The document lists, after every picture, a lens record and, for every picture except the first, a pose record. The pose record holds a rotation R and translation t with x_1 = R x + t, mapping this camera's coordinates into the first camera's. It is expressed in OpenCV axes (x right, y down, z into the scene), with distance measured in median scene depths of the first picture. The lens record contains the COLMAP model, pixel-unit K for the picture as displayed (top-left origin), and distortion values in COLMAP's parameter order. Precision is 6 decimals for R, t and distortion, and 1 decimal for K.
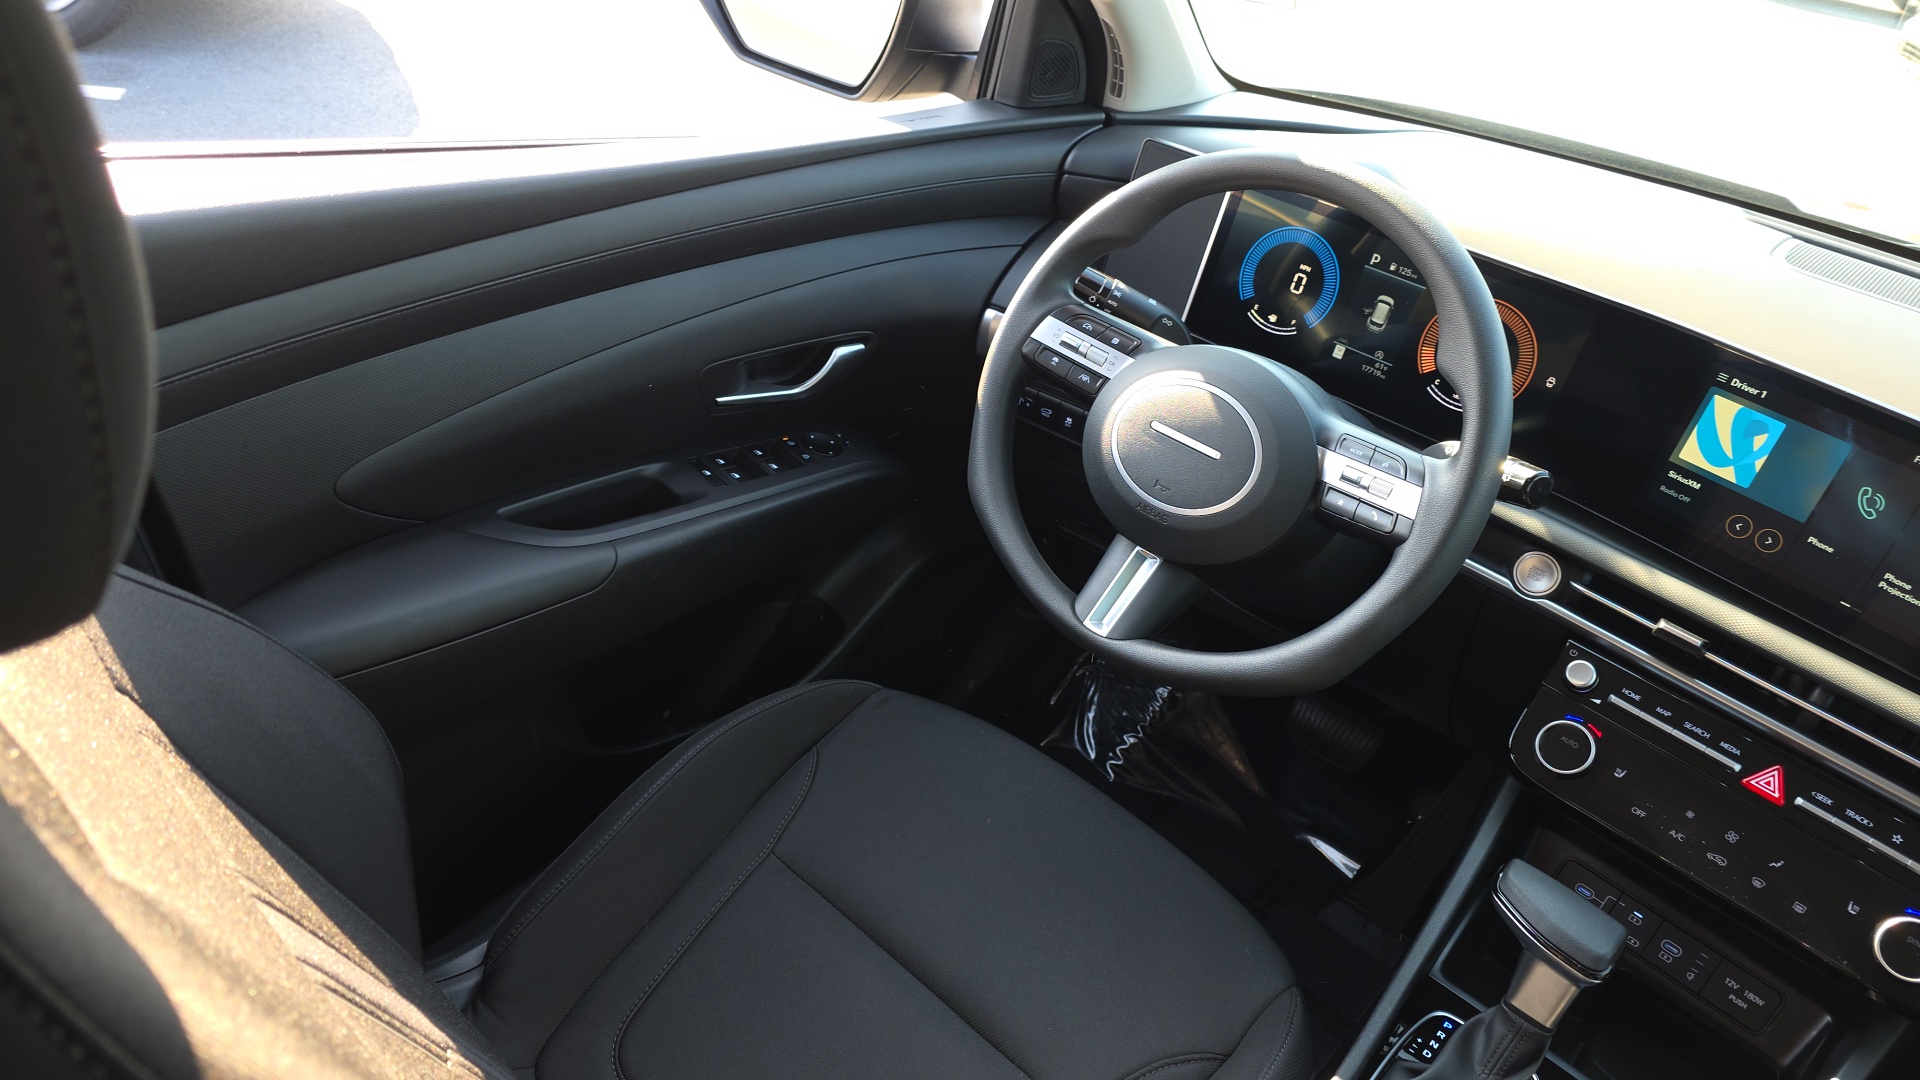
lens RADIAL K [[1299.8, 0, 952.3], [0, 1299.8, 560.7], [0, 0, 1]] dist [0.048635, -0.043958]
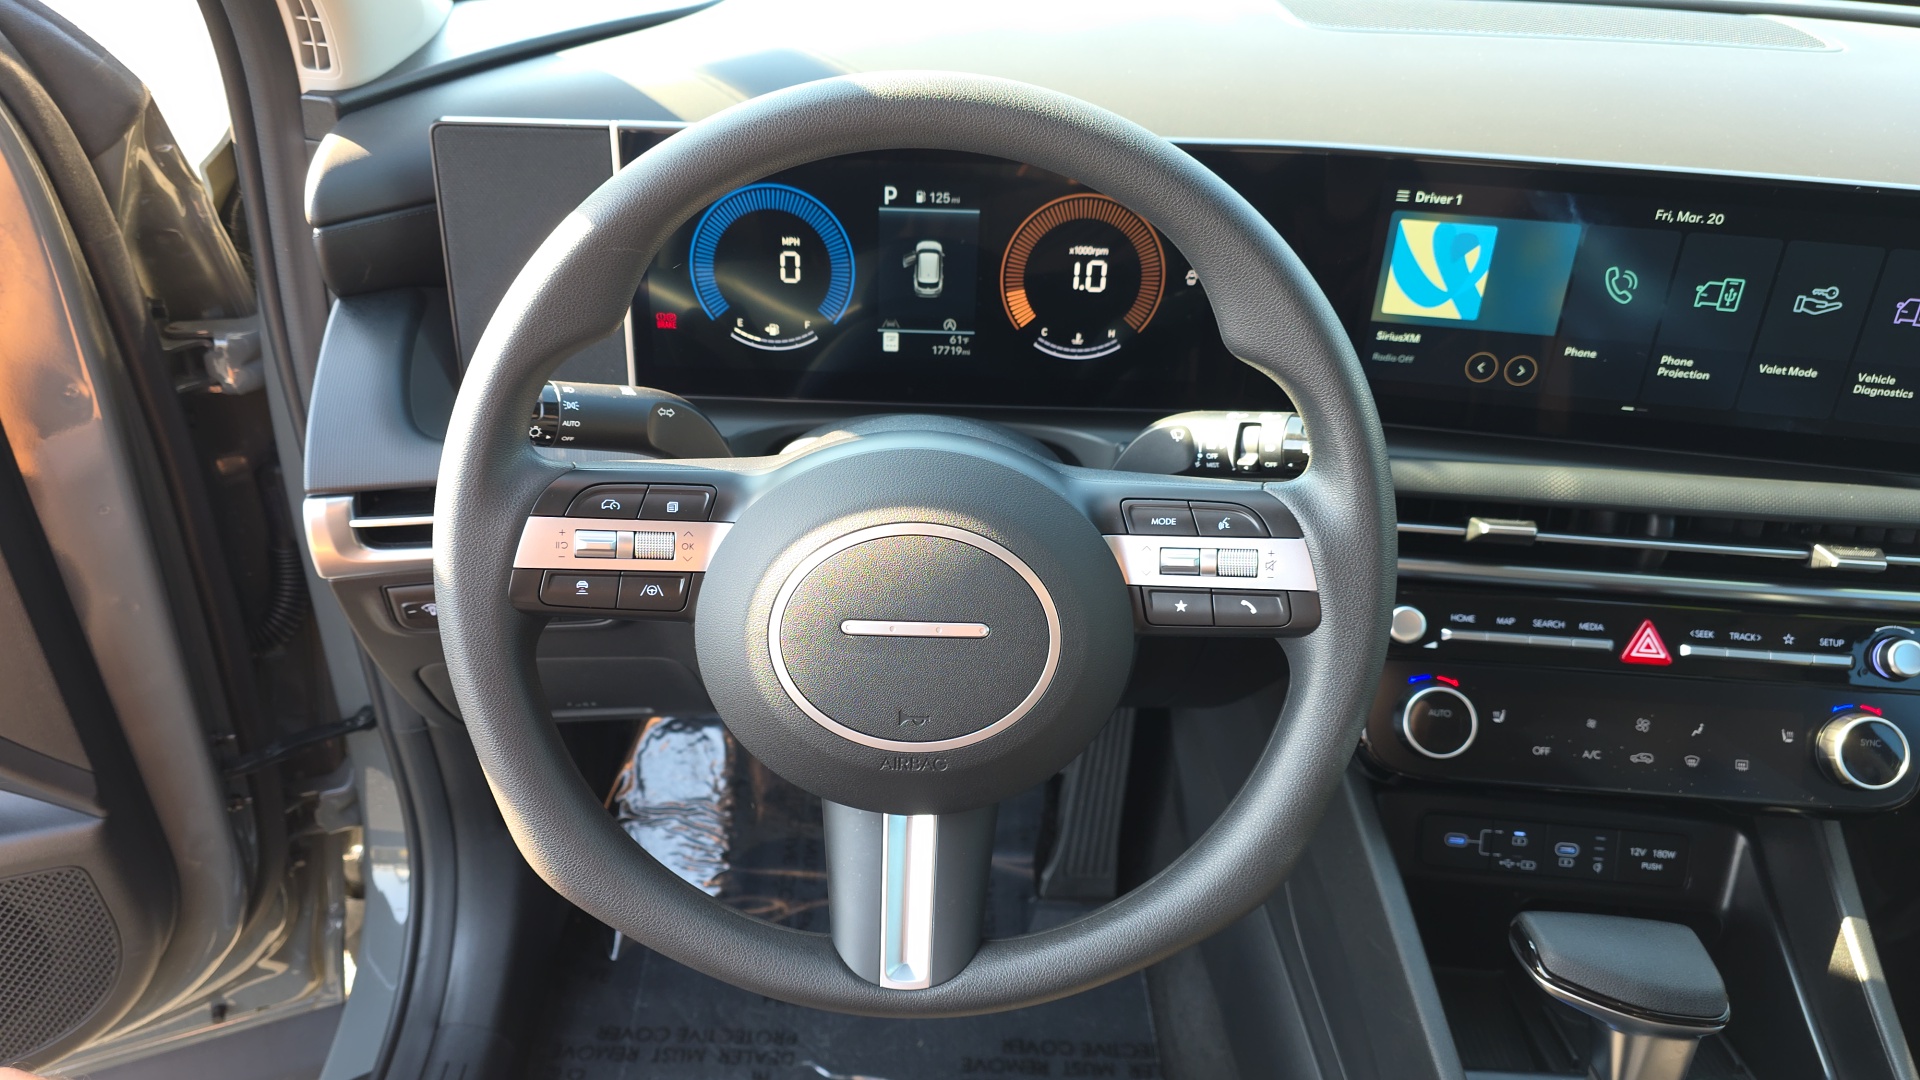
lens RADIAL K [[1294.8, 0, 932.4], [0, 1294.8, 562.7], [0, 0, 1]] dist [0.080129, -0.089660]
pose [[0.743034, -0.477322, 0.469111, -0.064314], [0.428070, 0.877772, 0.215108, -0.234009], [-0.514448, 0.040980, 0.856542, 0.512618]]
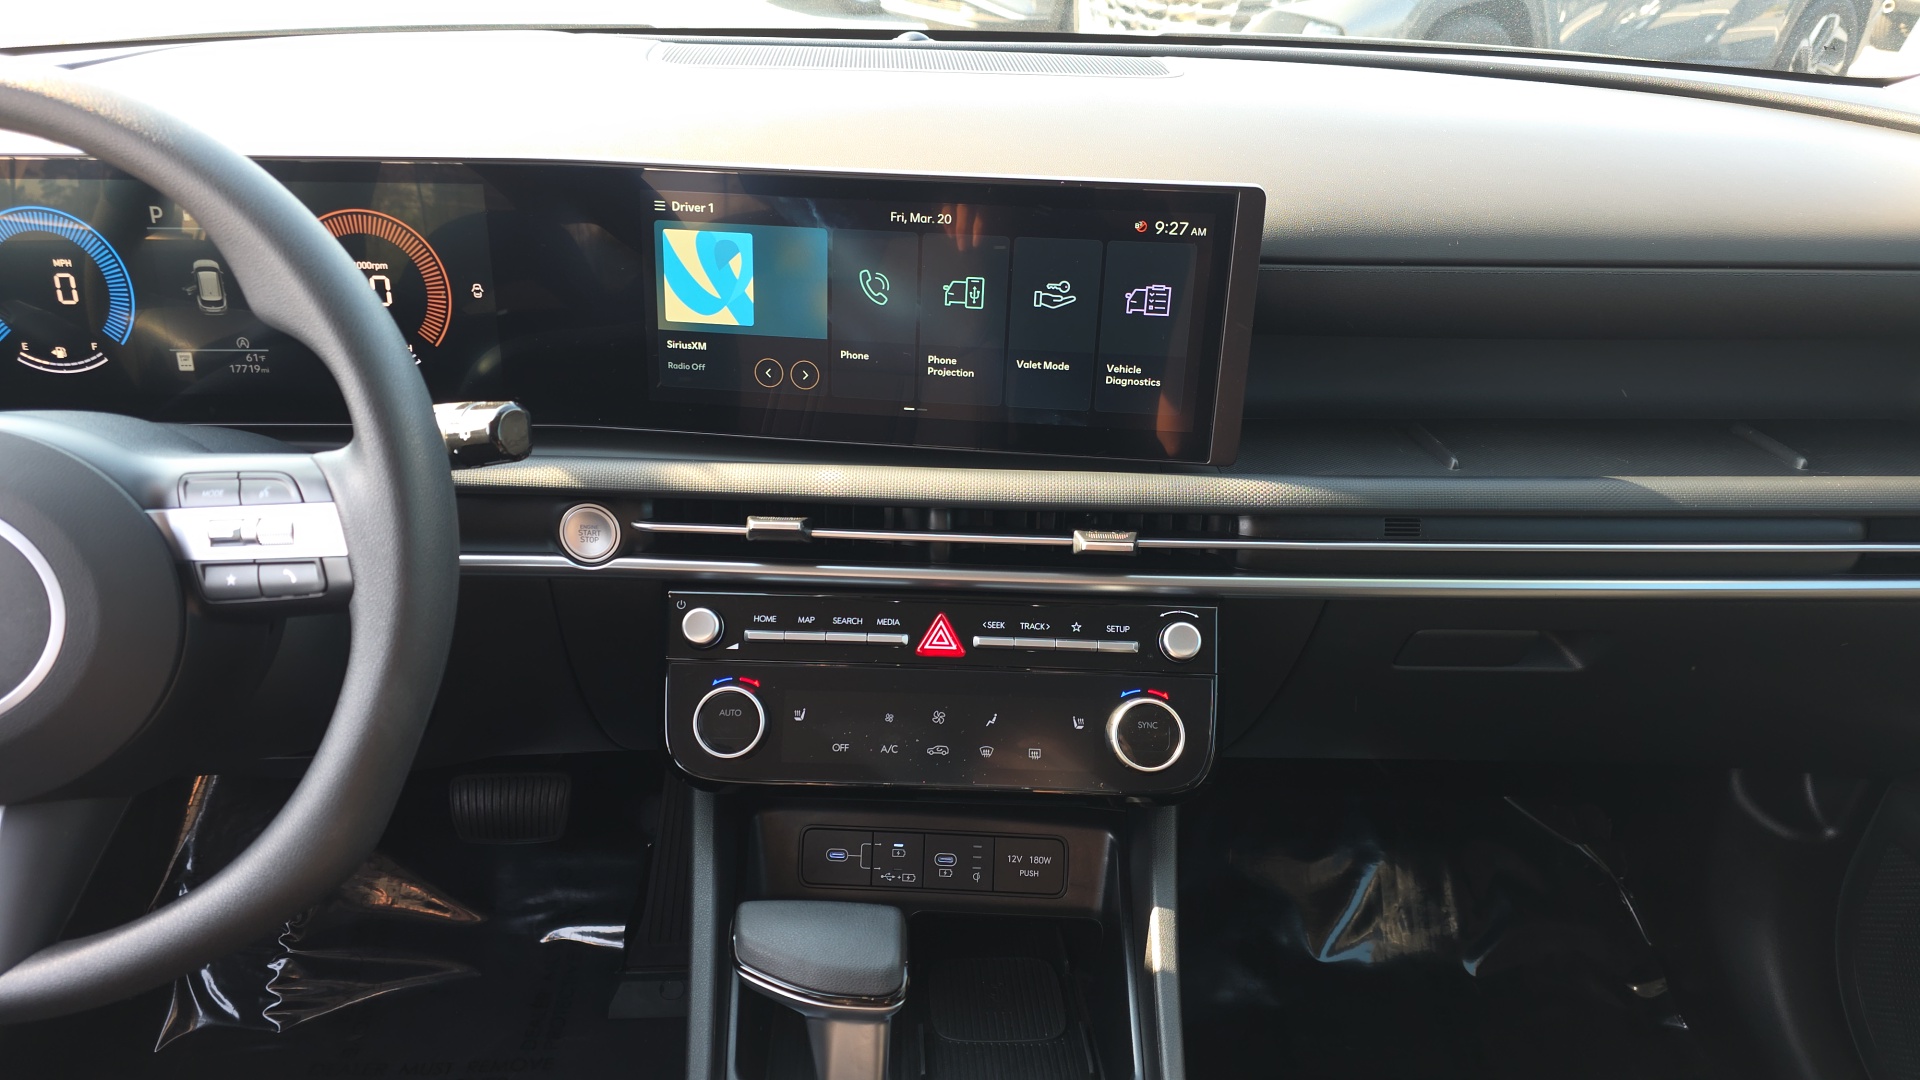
lens RADIAL K [[1294.8, 0, 932.4], [0, 1294.8, 562.7], [0, 0, 1]] dist [0.080129, -0.089660]
pose [[0.715940, -0.454246, 0.530181, 0.201301], [0.454084, 0.879794, 0.140605, 0.009849], [-0.530319, 0.140082, 0.836145, 0.307618]]
